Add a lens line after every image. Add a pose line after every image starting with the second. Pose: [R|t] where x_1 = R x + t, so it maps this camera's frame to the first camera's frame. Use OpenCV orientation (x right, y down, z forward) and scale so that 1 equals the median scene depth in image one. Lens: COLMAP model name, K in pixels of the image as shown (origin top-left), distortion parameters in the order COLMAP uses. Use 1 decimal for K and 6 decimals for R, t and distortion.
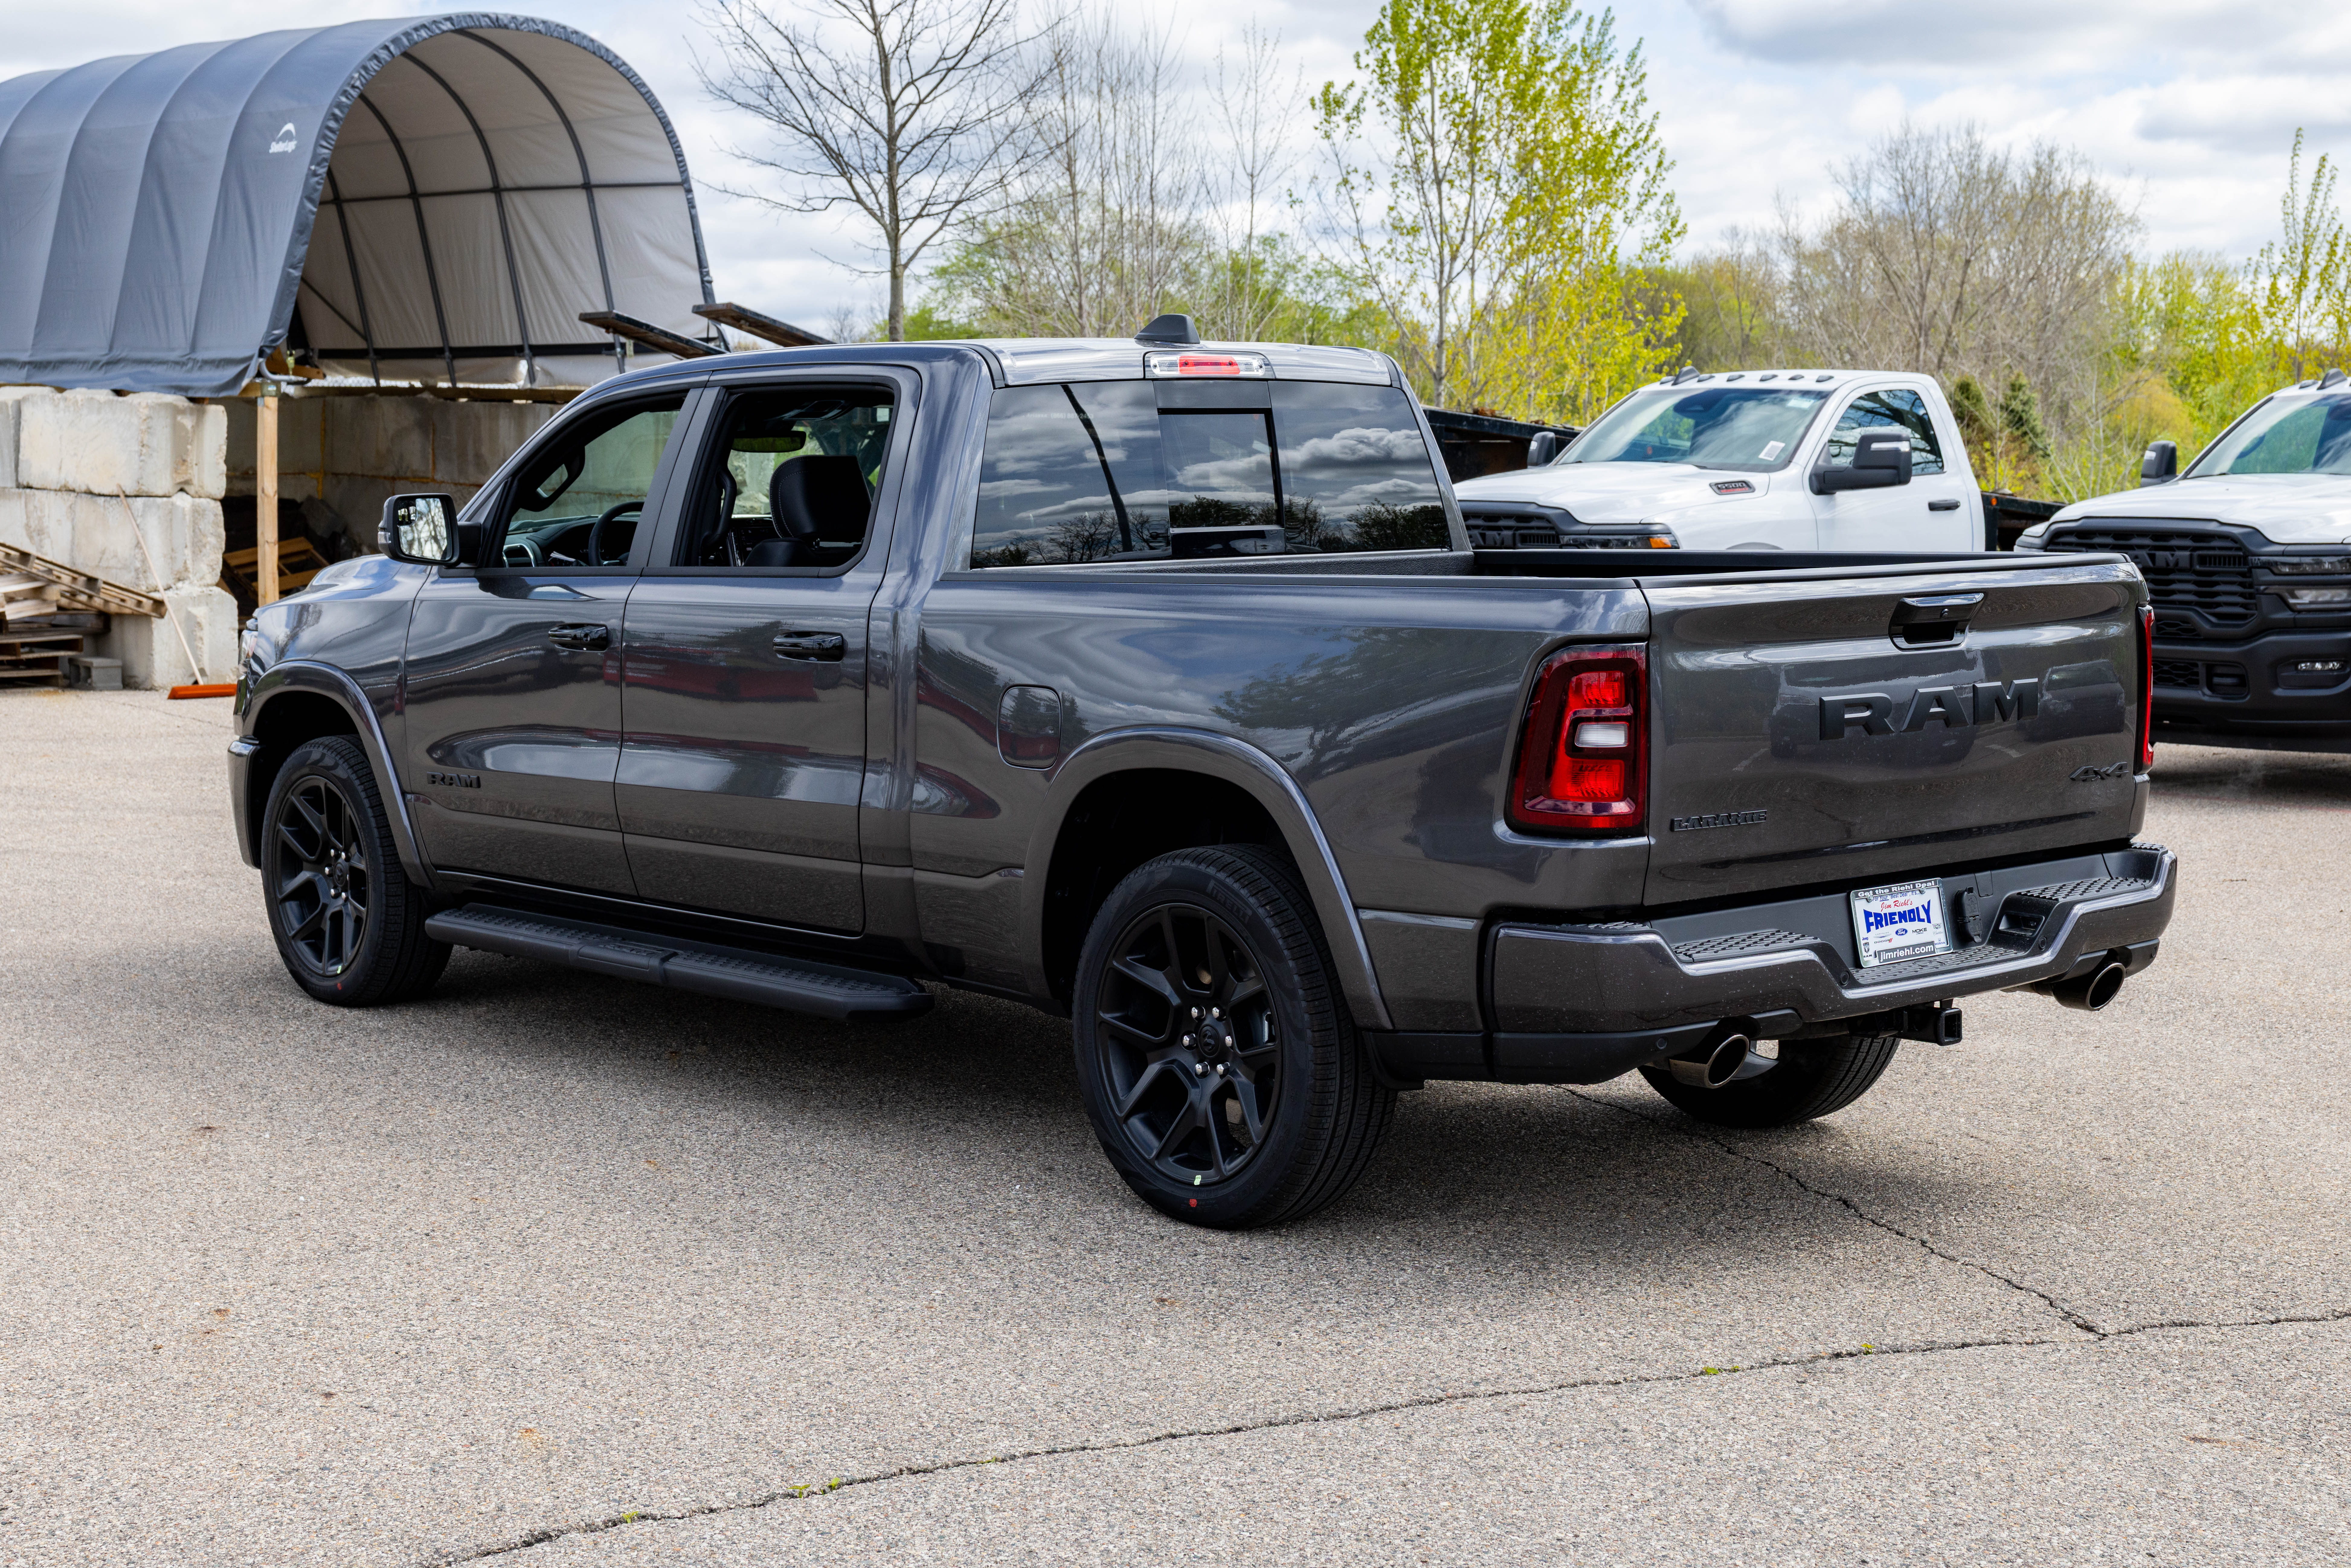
lens RADIAL K [[3589.7, 0, 1183.9], [0, 3589.7, 755.6], [0, 0, 1]] dist [-0.113850, 0.800463]
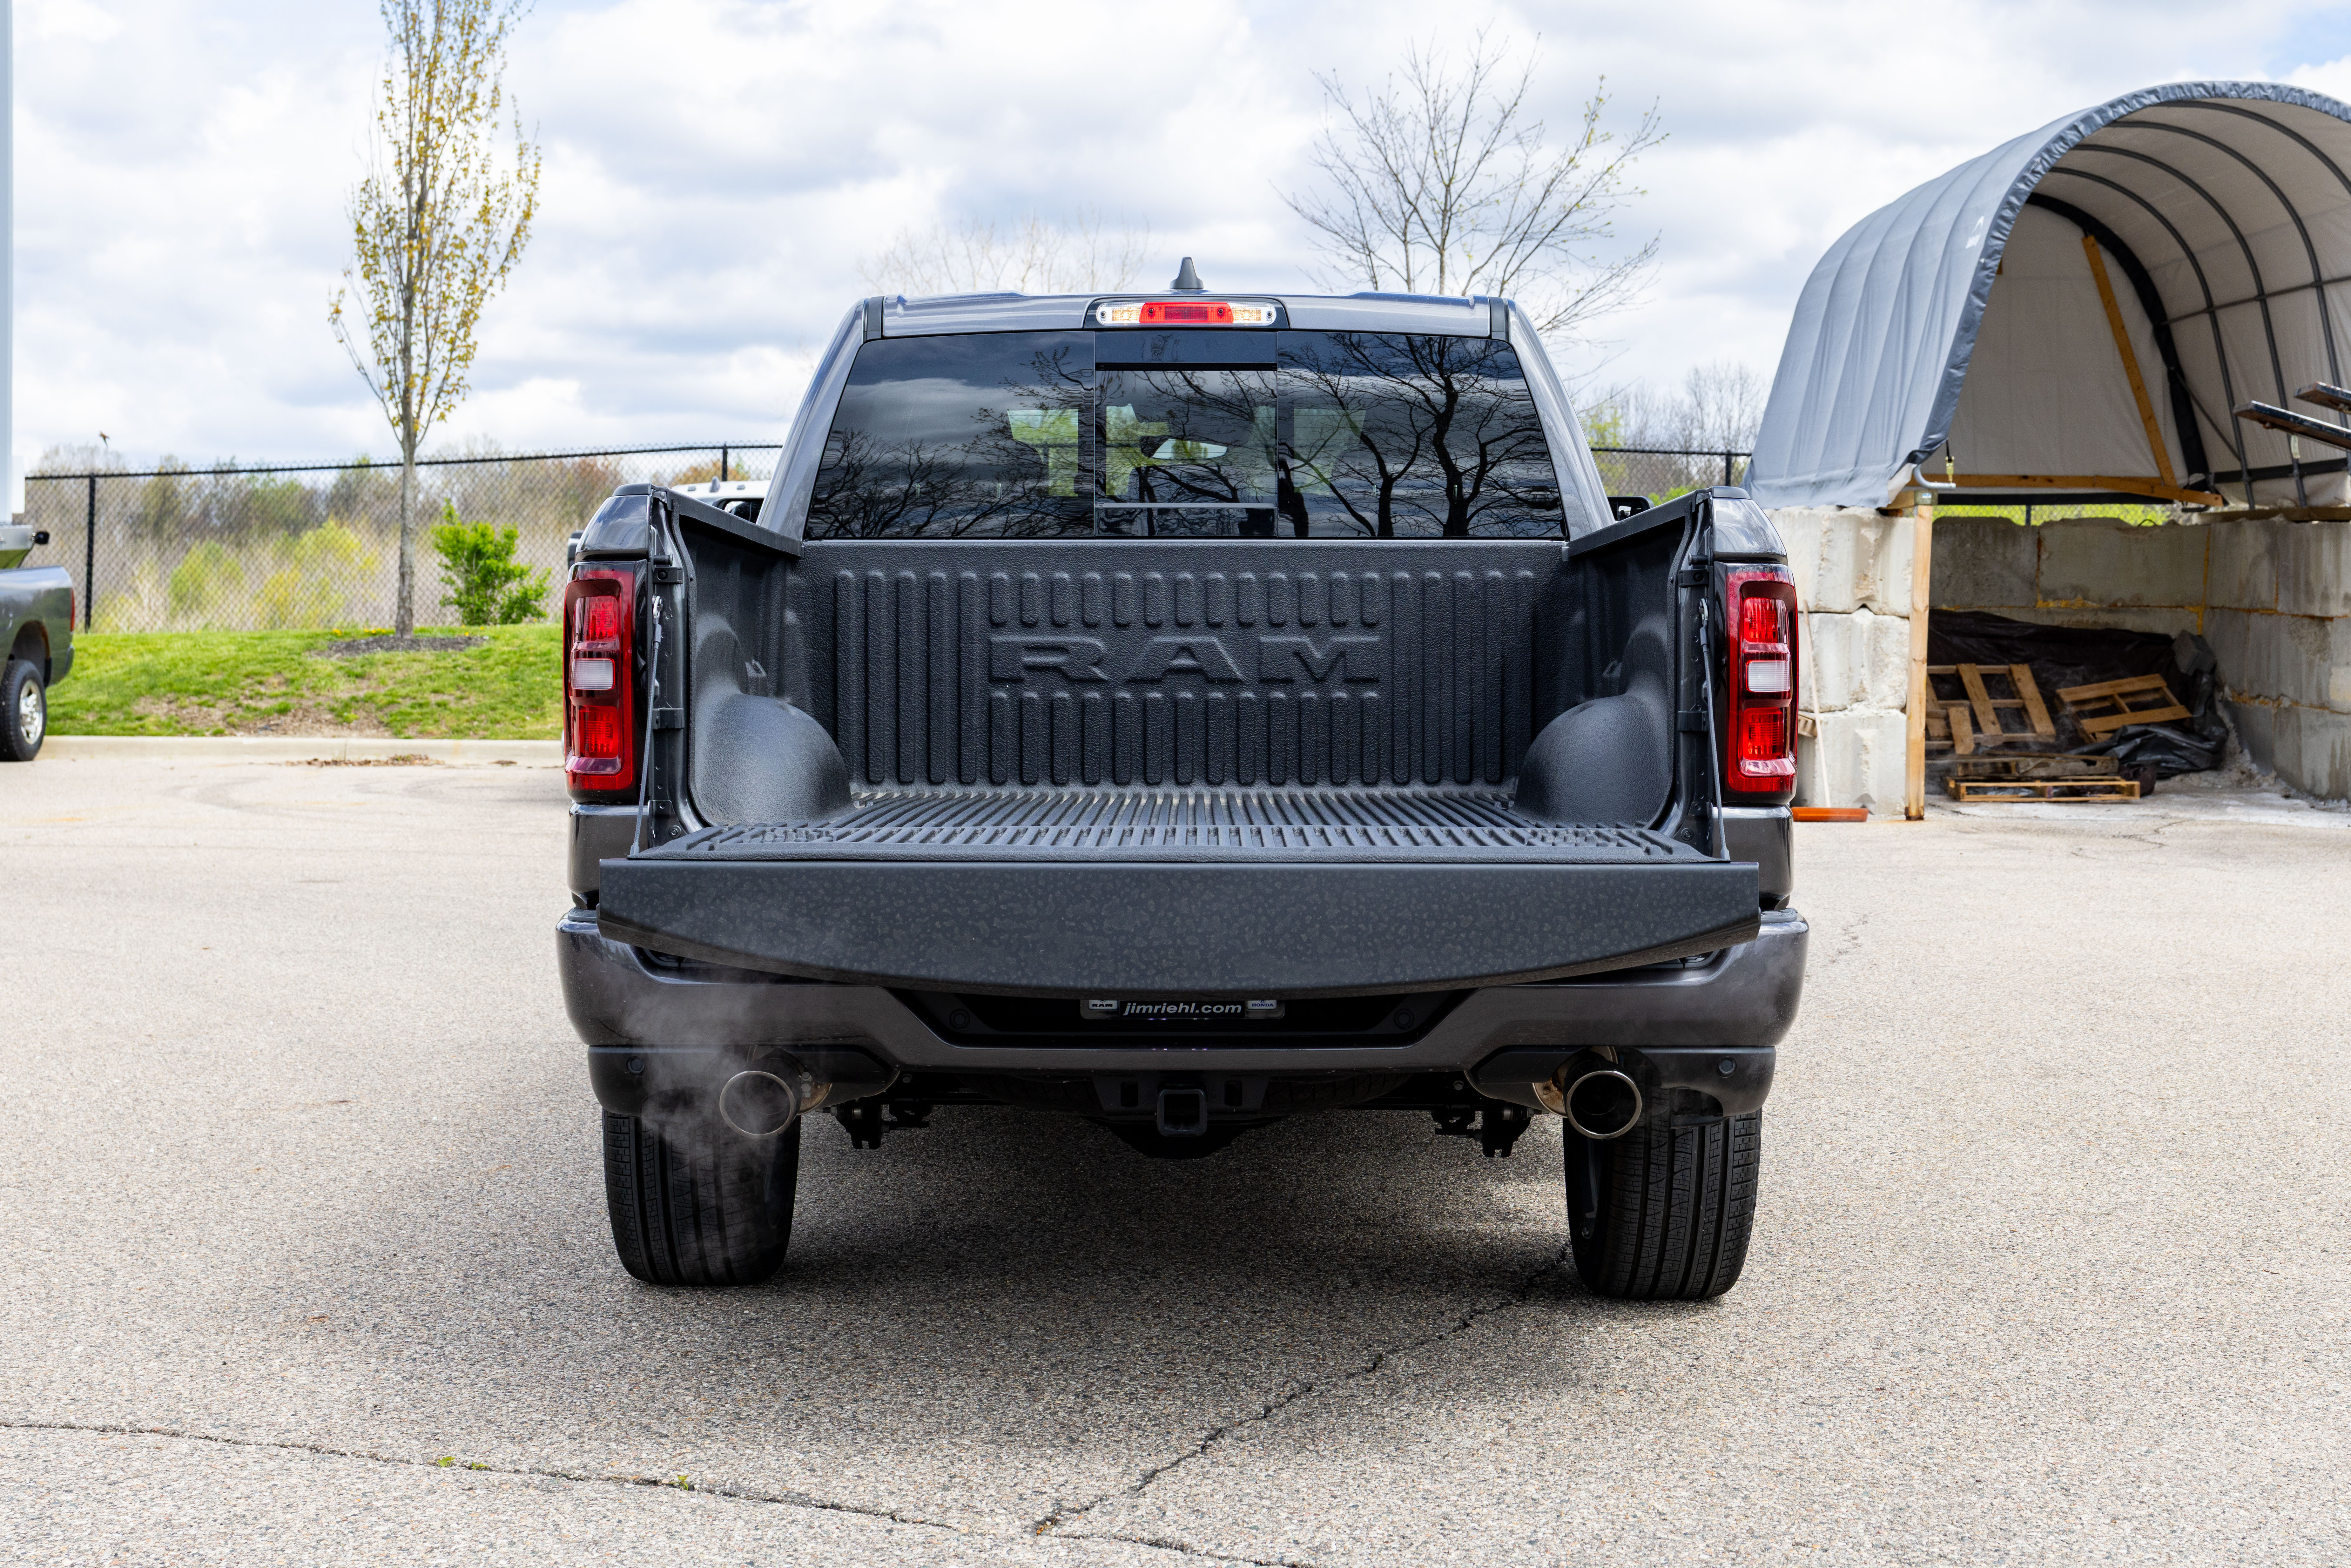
lens RADIAL K [[3711.6, 0, 1175.5], [0, 3711.6, 784.0], [0, 0, 1]] dist [-0.061367, 0.392302]
pose [[0.754023, 0.035150, -0.655907, 0.235477], [-0.067460, 0.997431, -0.024100, 0.009254], [0.653375, 0.062419, 0.754457, 0.141524]]
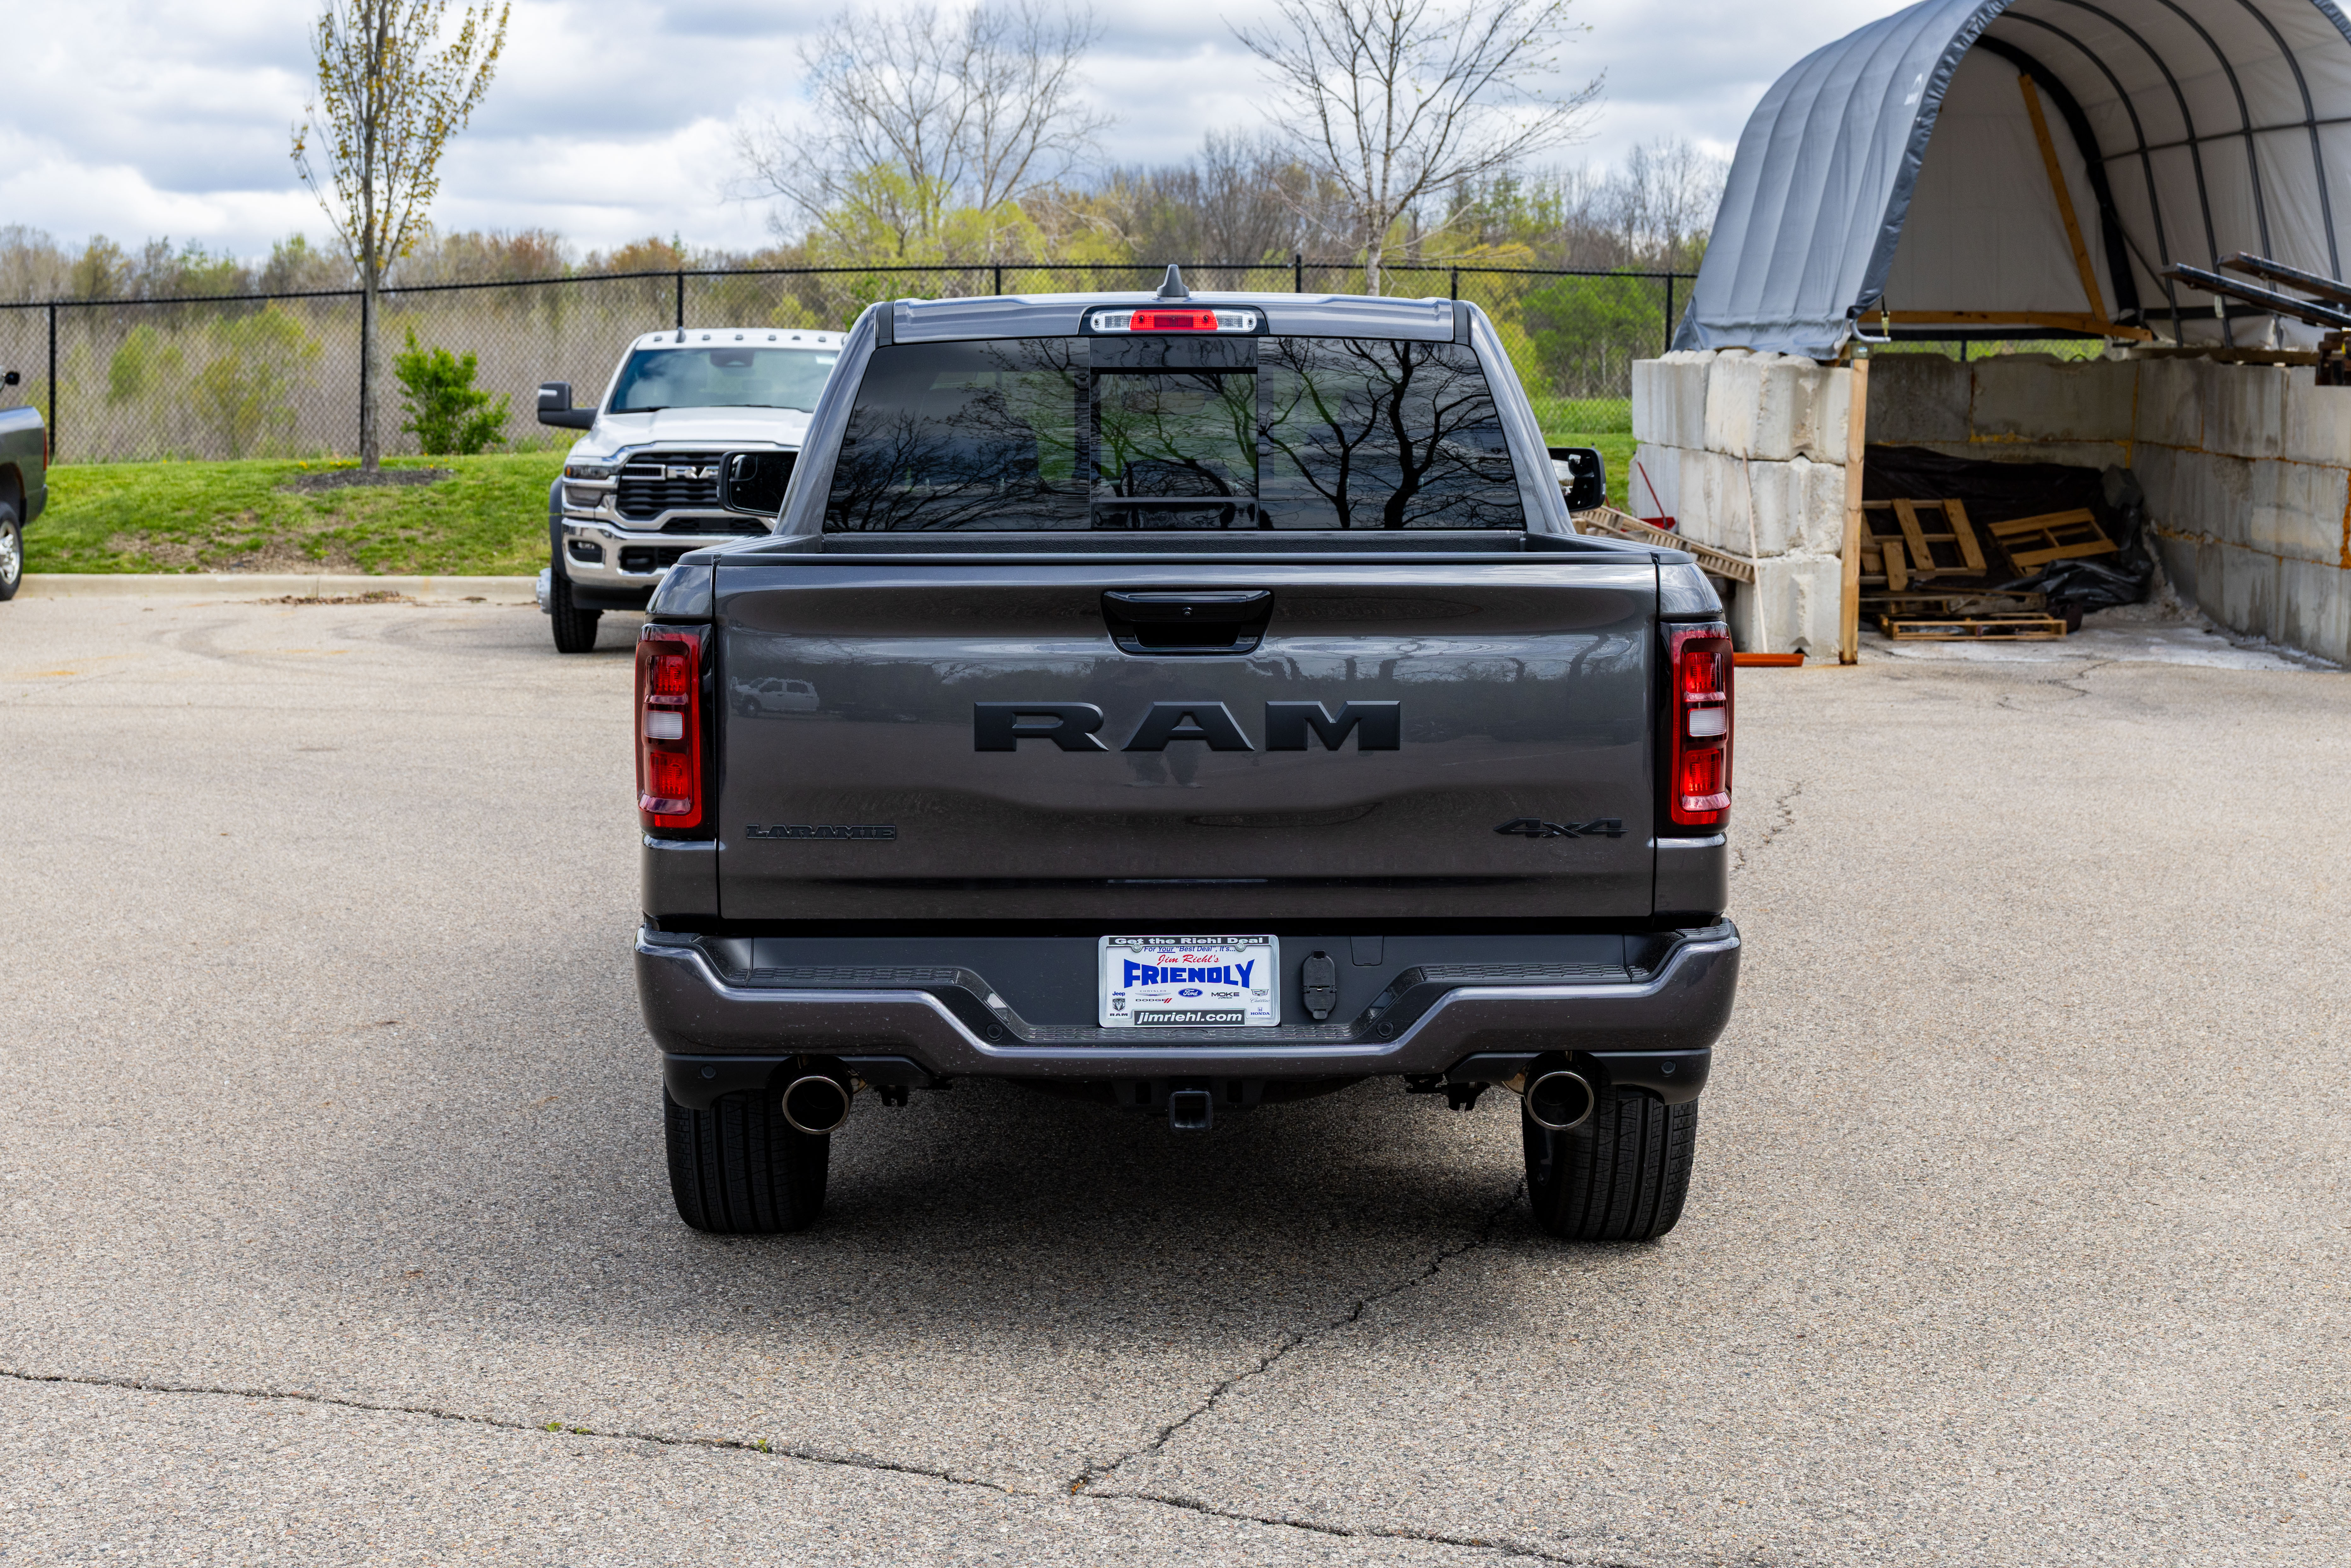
lens RADIAL K [[3709.5, 0, 1163.2], [0, 3709.5, 822.2], [0, 0, 1]] dist [-0.039138, 0.159097]
pose [[0.762669, 0.078385, -0.642022, 0.252220], [-0.063226, 0.996910, 0.046606, -0.010224], [0.643691, 0.005048, 0.765269, 0.112221]]
